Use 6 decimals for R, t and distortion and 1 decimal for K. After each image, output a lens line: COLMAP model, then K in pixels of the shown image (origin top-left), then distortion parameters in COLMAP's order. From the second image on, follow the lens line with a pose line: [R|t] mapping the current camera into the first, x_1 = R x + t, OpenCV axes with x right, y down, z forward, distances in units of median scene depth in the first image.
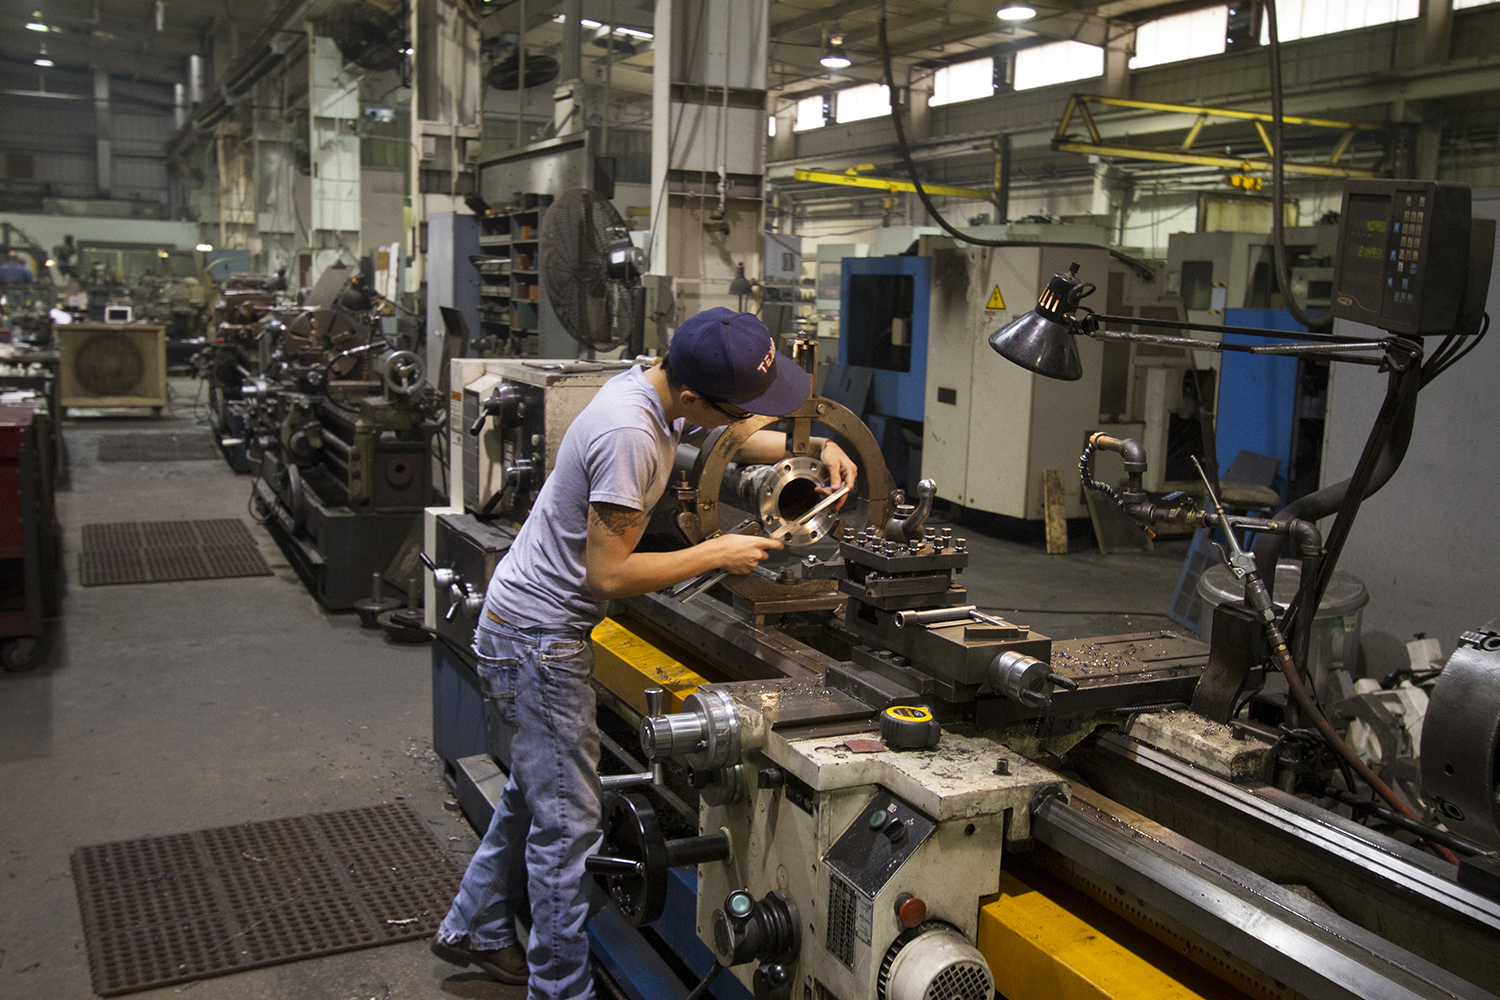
lens RADIAL K [[1416.3, 0, 745.9], [0, 1416.3, 497.4], [0, 0, 1]] dist [0.004202, 0.000000]
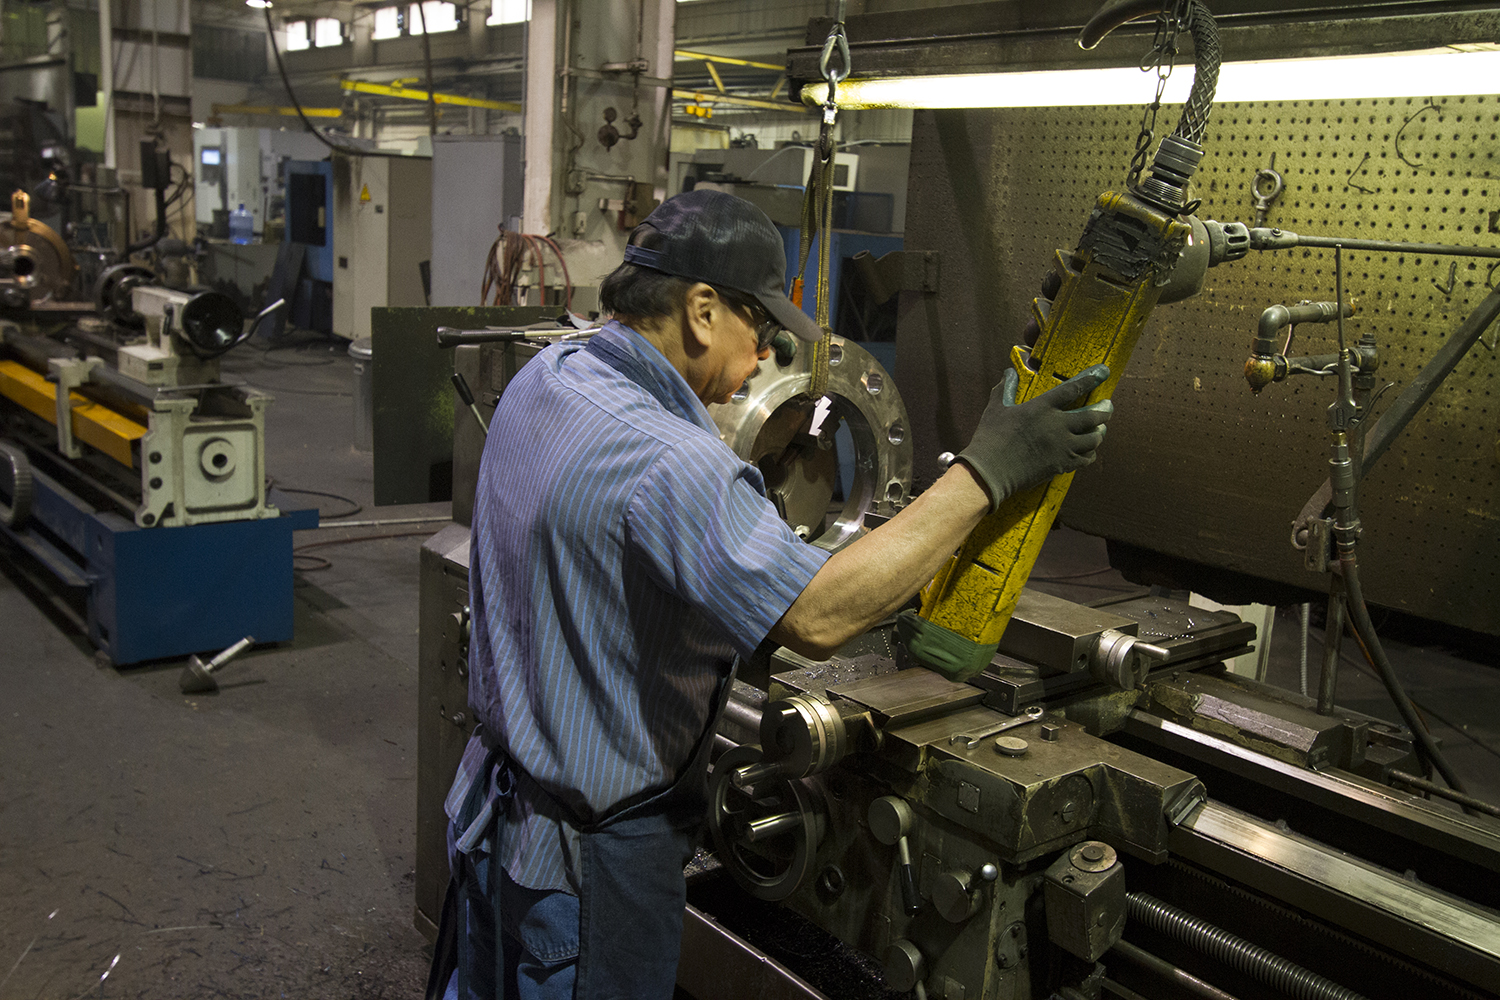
lens RADIAL K [[1398.0, 0, 749.8], [0, 1398.0, 495.9], [0, 0, 1]] dist [0.013008, 0.000000]
pose [[0.970380, -0.022104, 0.240569, 0.164256], [0.006407, 0.997810, 0.065838, 0.059780], [-0.241498, -0.062346, 0.968397, -0.387912]]
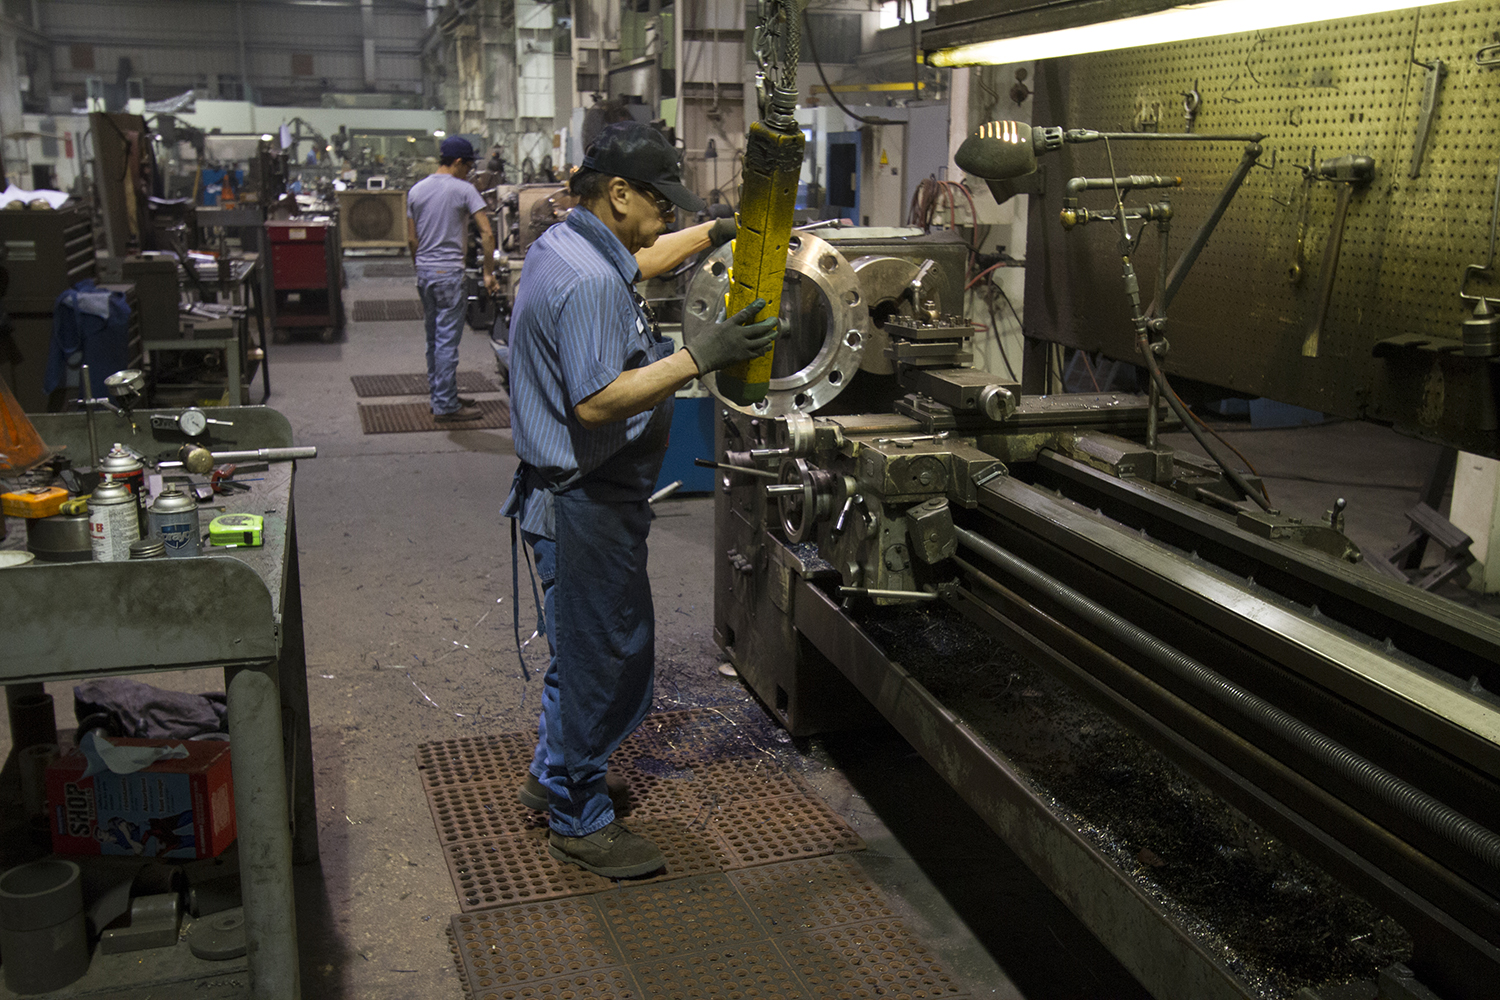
lens RADIAL K [[1416.3, 0, 742.8], [0, 1416.3, 494.9], [0, 0, 1]] dist [0.004202, 0.000000]
pose [[0.984928, 0.018892, -0.171931, 0.241452], [-0.004220, 0.996346, 0.085302, 0.083690], [0.172914, -0.083291, 0.981409, -0.509685]]
